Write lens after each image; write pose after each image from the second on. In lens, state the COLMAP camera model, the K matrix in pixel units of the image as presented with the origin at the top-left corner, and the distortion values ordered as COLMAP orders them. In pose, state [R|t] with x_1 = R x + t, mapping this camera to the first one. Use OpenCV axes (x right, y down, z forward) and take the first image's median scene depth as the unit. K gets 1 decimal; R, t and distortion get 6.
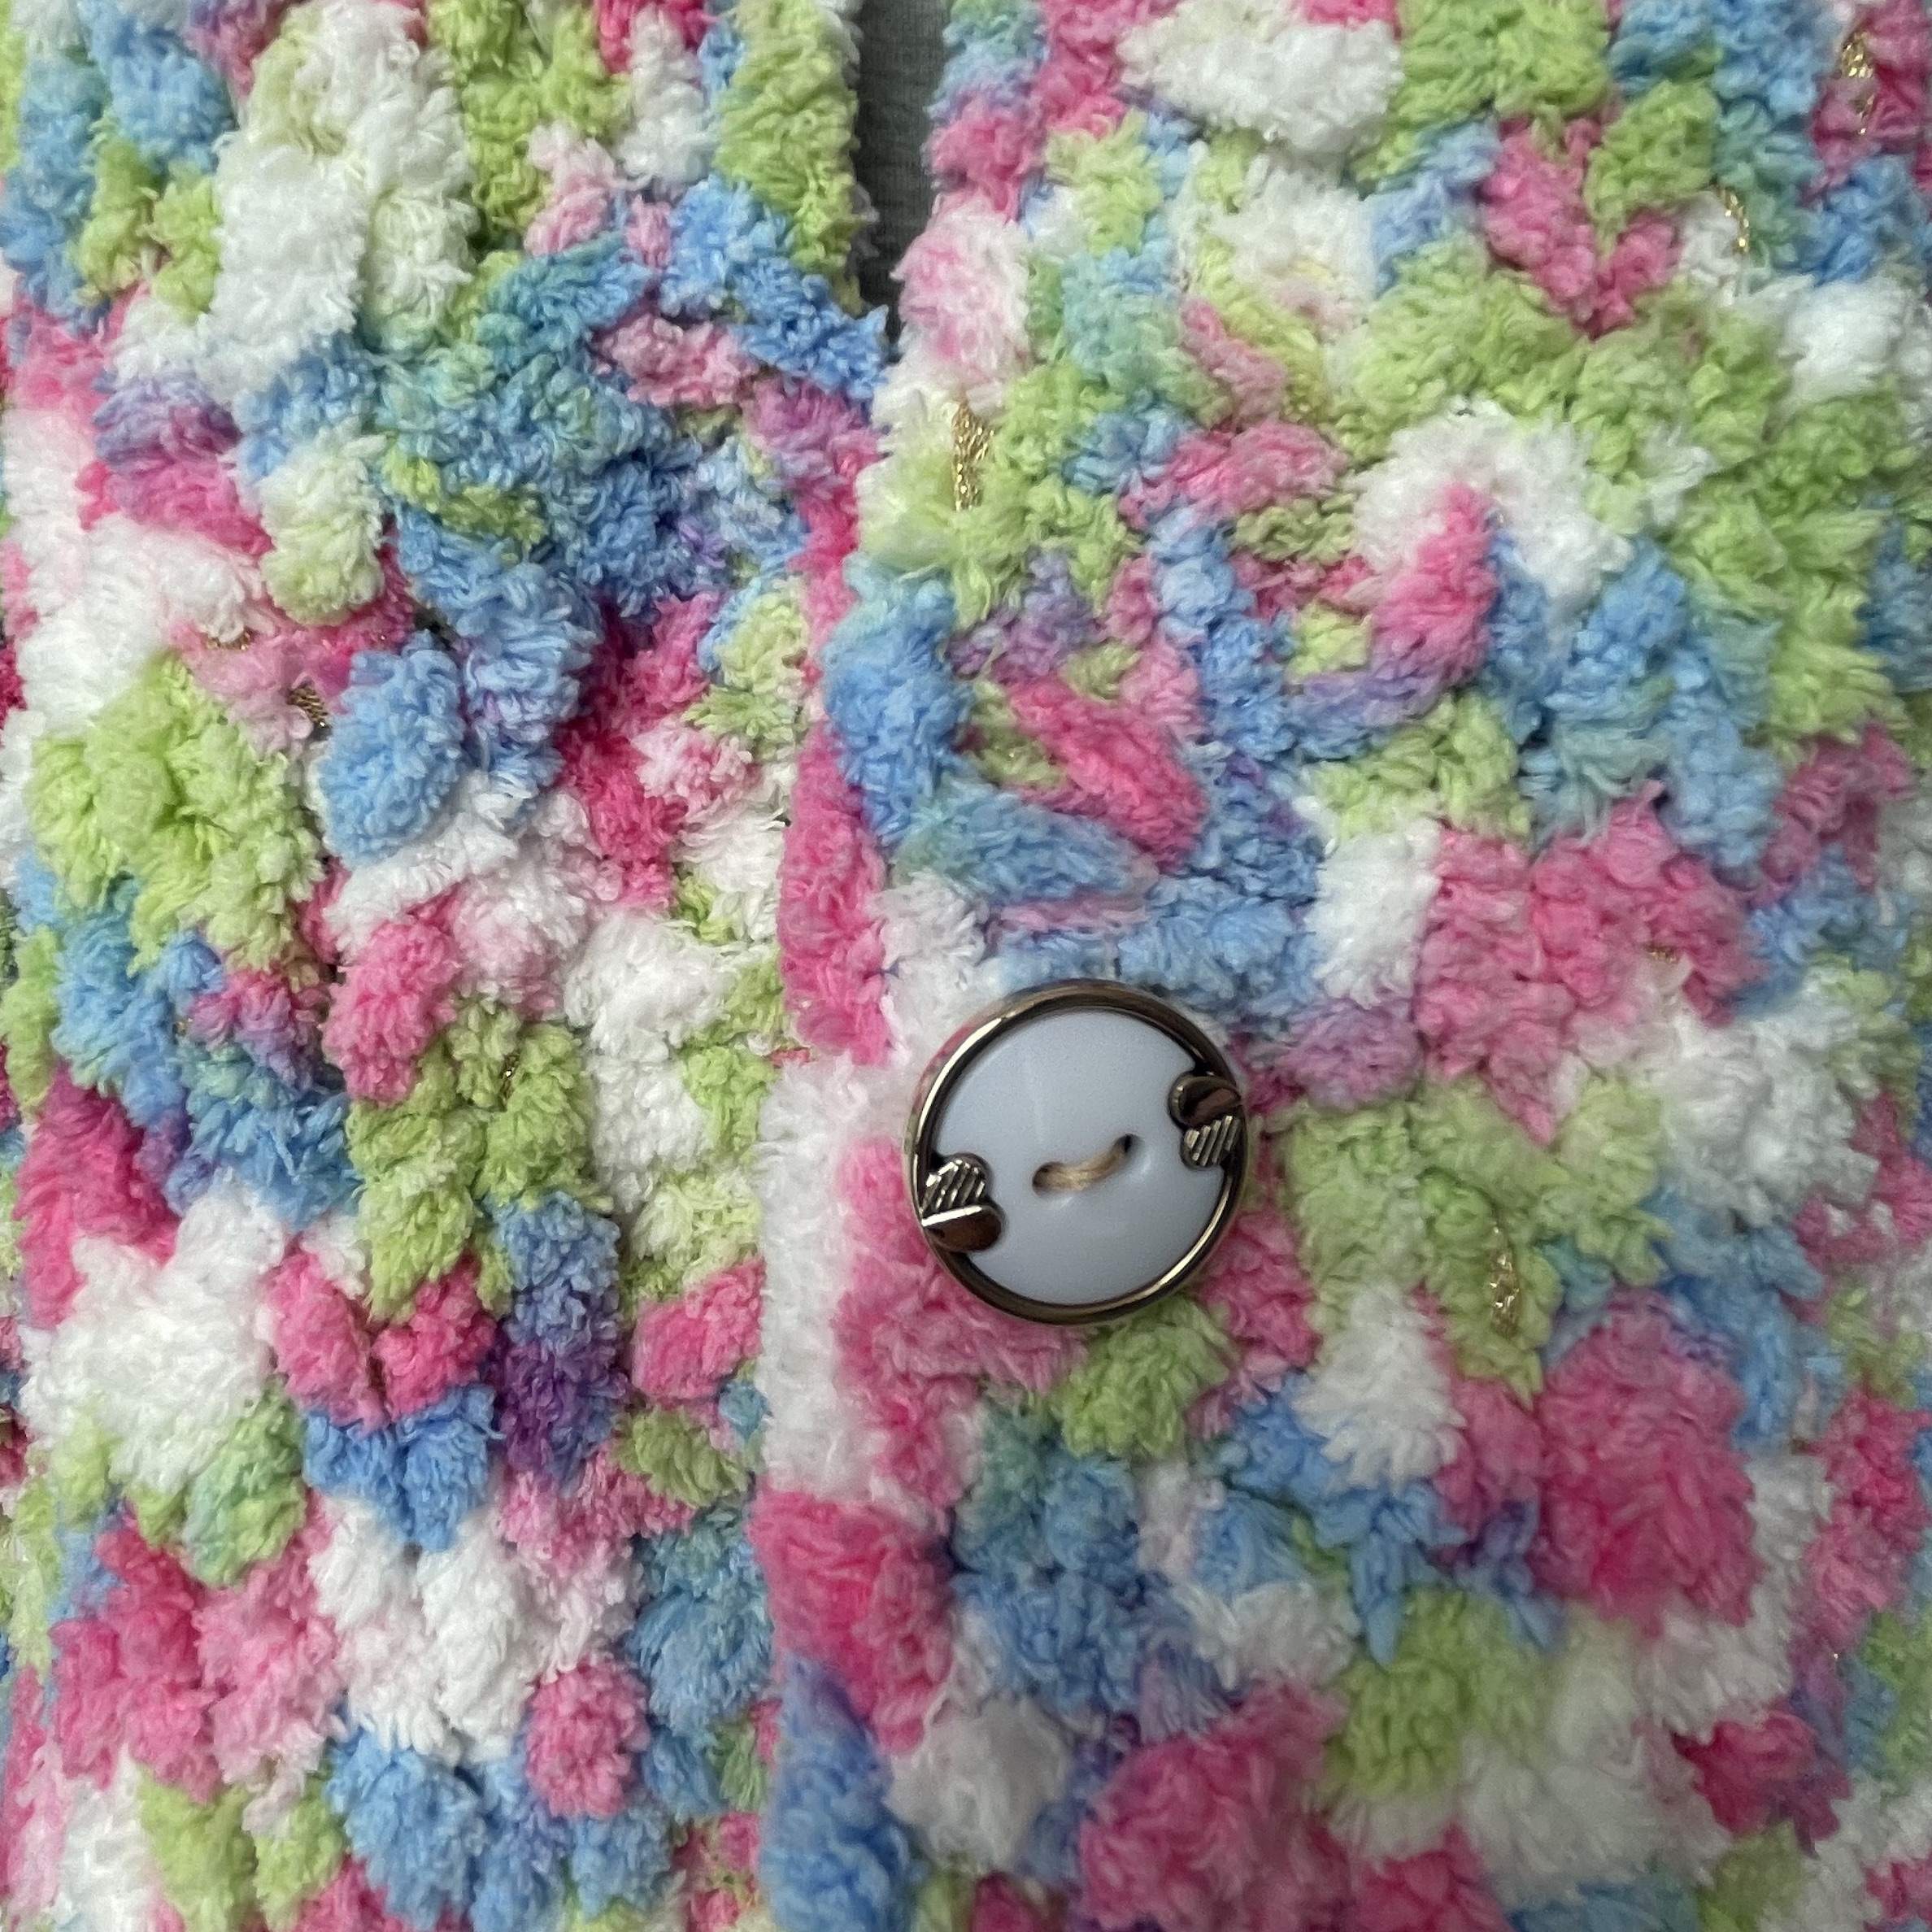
lens RADIAL K [[1415.8, 0, 966.0], [0, 1415.8, 966.0], [0, 0, 1]] dist [-0.025645, -0.003762]
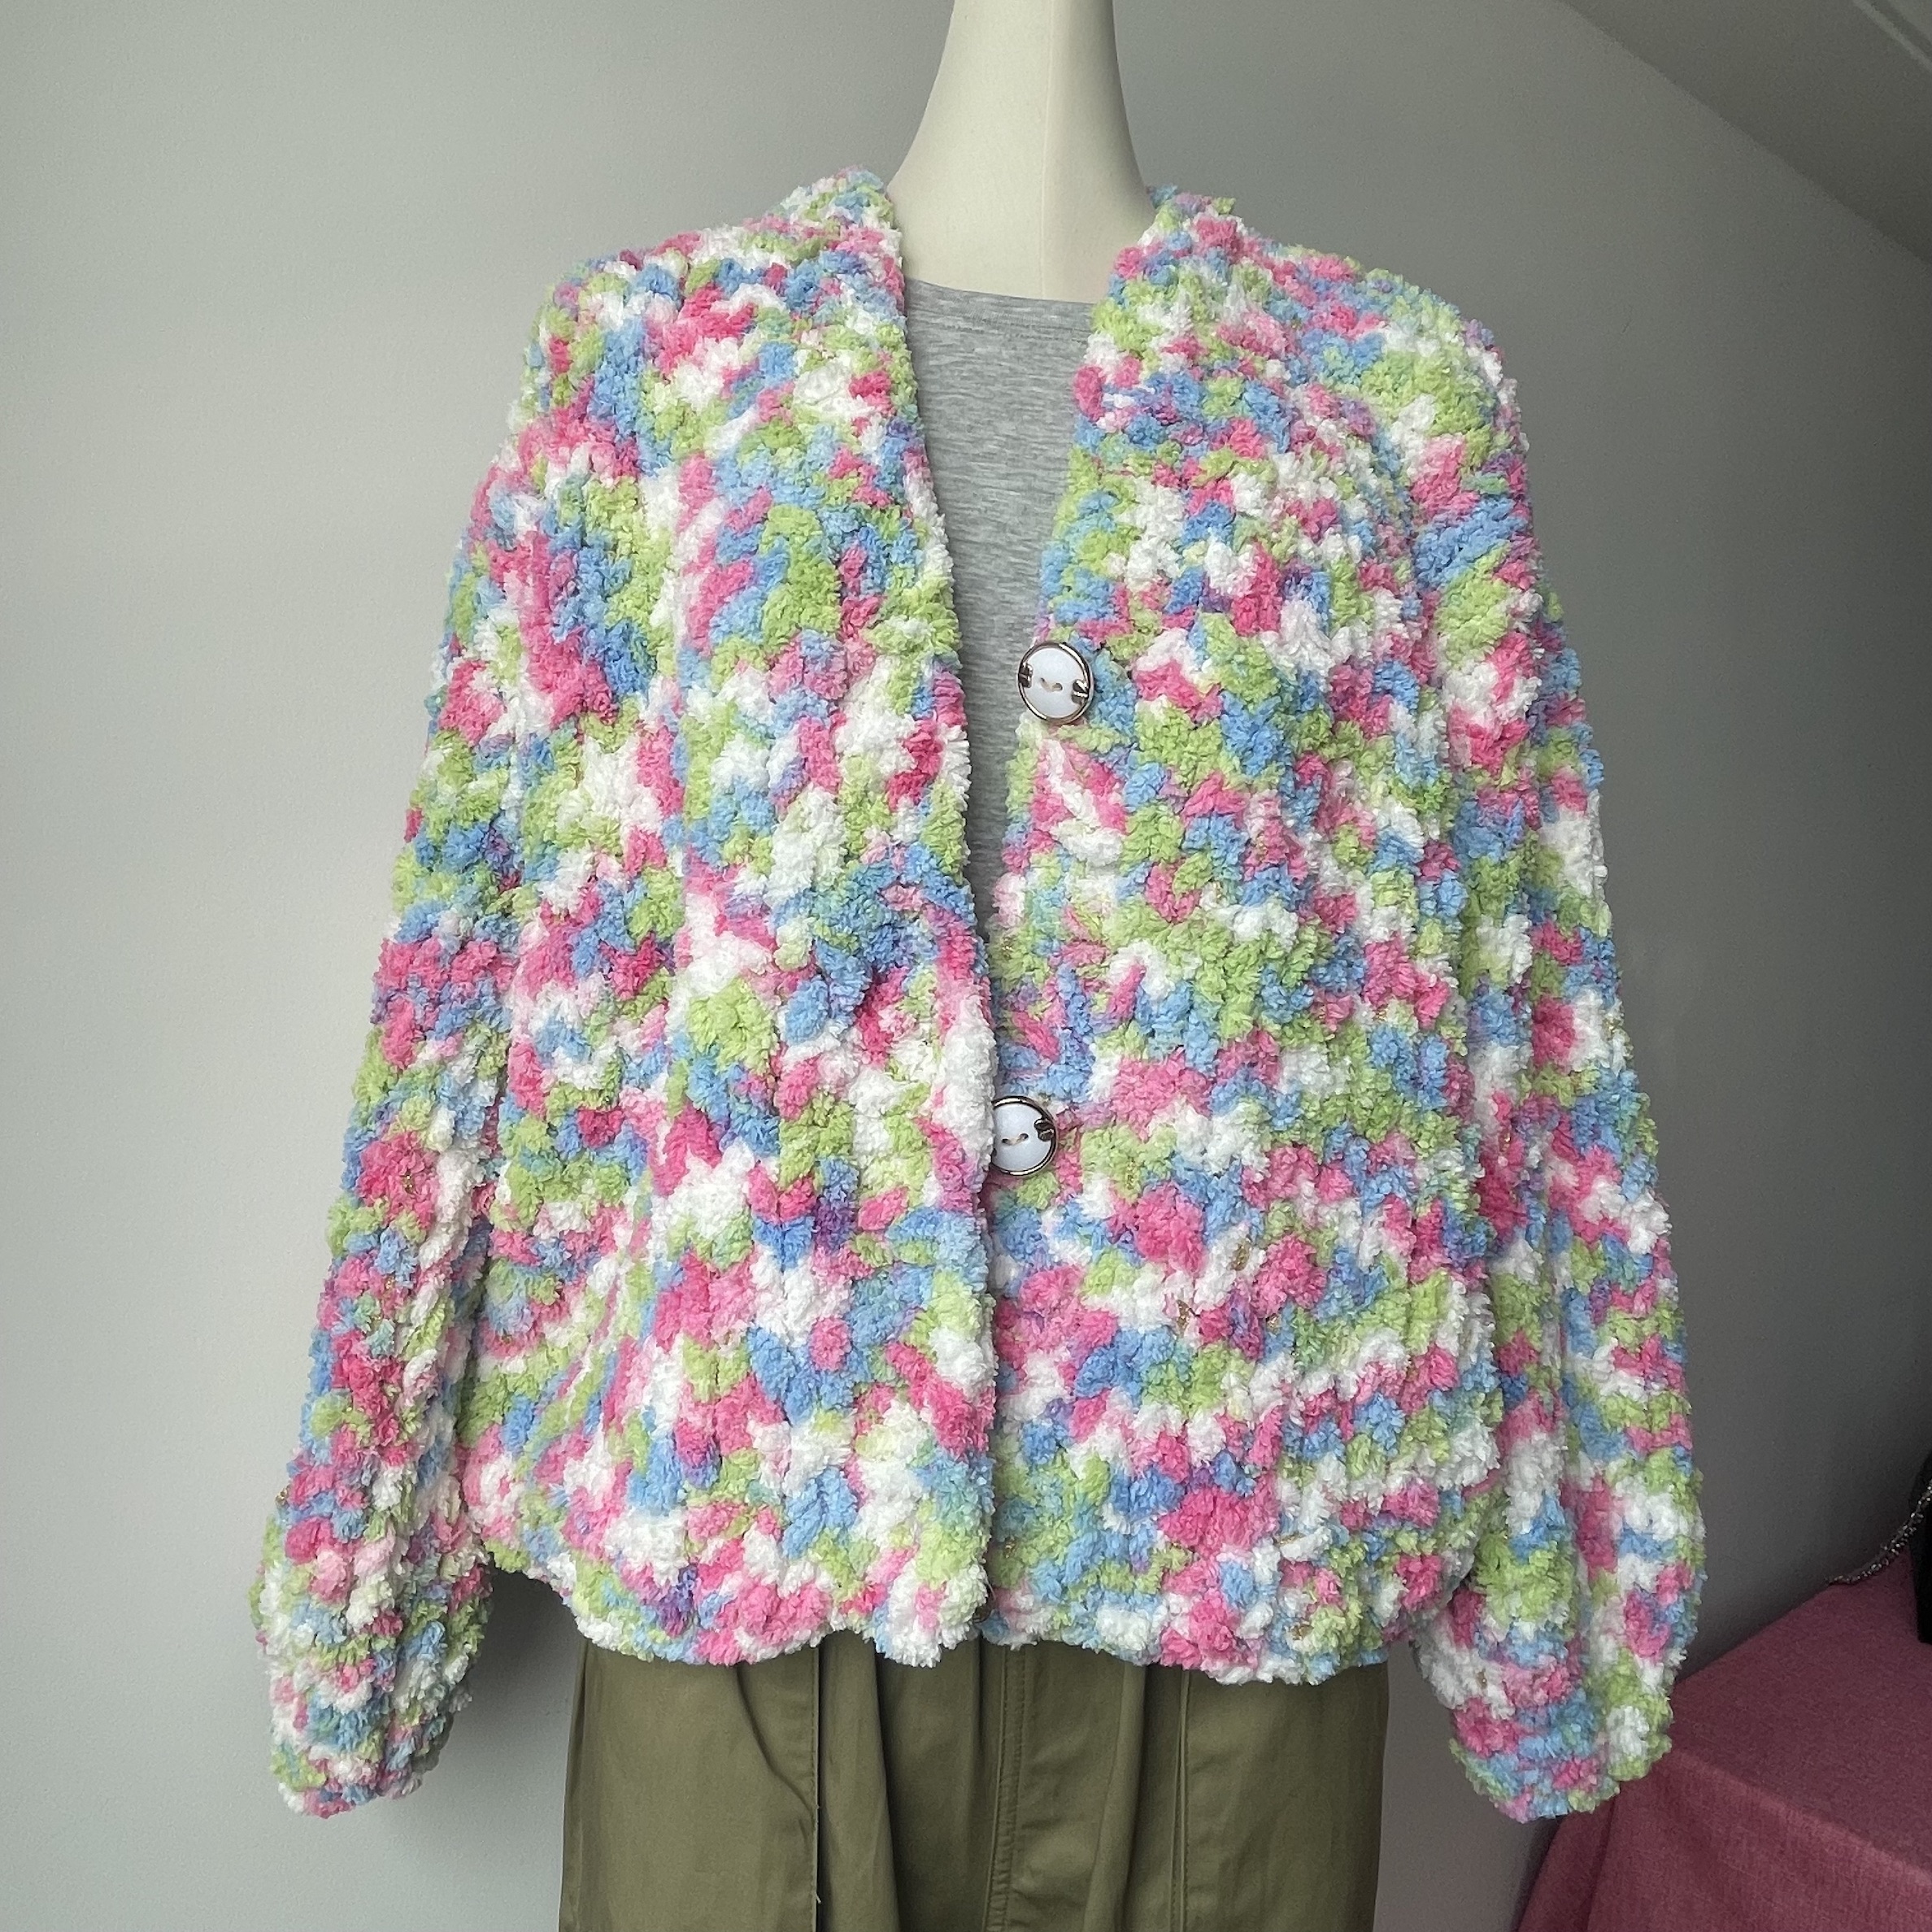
lens RADIAL K [[1415.8, 0, 966.0], [0, 1415.8, 966.0], [0, 0, 1]] dist [-0.025645, -0.003762]
pose [[0.989459, 0.059502, -0.132022, 0.373777], [-0.083667, 0.979016, -0.185816, 0.314853], [0.118196, 0.194903, 0.973675, -2.110399]]
